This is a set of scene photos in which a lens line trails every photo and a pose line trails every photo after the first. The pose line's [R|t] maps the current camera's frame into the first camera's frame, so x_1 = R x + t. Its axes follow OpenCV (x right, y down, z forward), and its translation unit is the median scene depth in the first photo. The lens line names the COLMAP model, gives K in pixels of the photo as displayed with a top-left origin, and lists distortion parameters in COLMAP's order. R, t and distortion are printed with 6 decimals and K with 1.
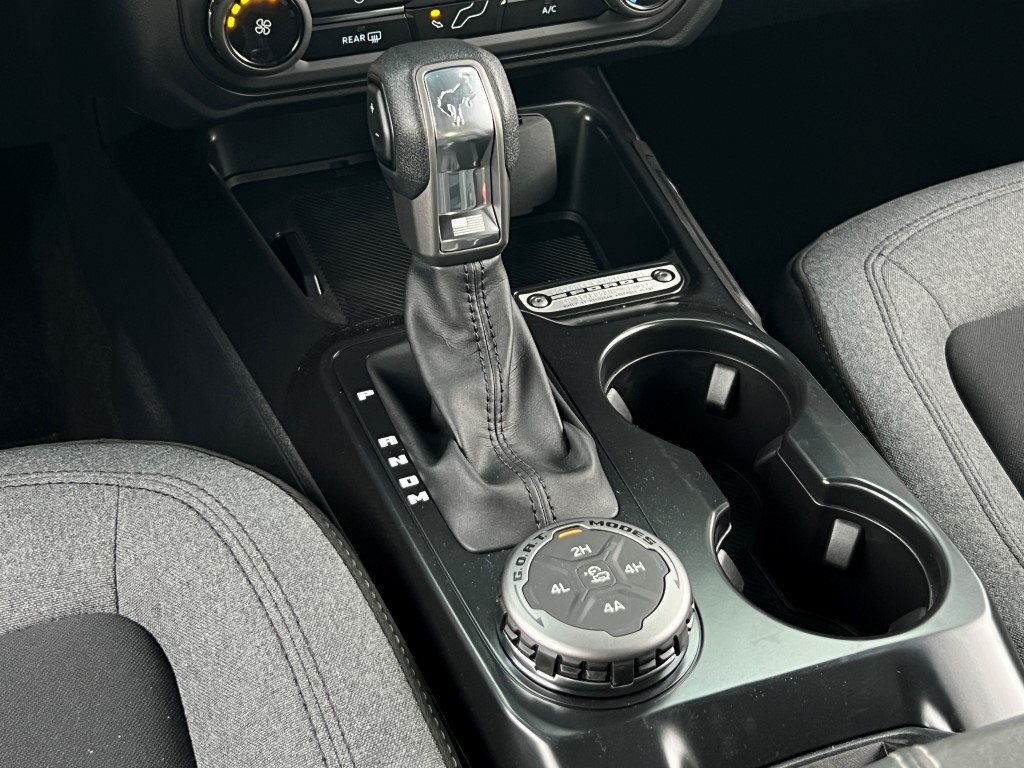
lens RADIAL K [[1463.6, 0, 510.2], [0, 1463.6, 387.3], [0, 0, 1]] dist [0.047828, 0.000000]
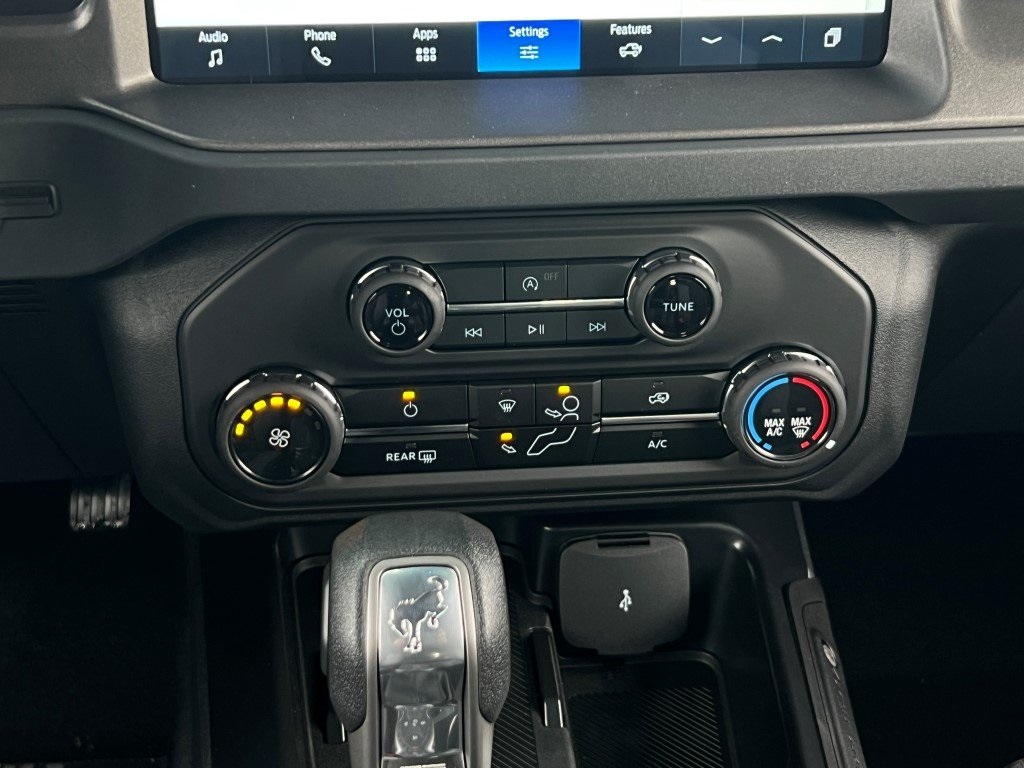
lens RADIAL K [[1394.7, 0, 521.3], [0, 1394.7, 384.0], [0, 0, 1]] dist [0.109008, 0.000000]
pose [[0.964248, 0.124668, -0.233846, 0.132731], [-0.159171, 0.977985, -0.134945, -0.182212], [0.211875, 0.167342, 0.962863, 0.263109]]
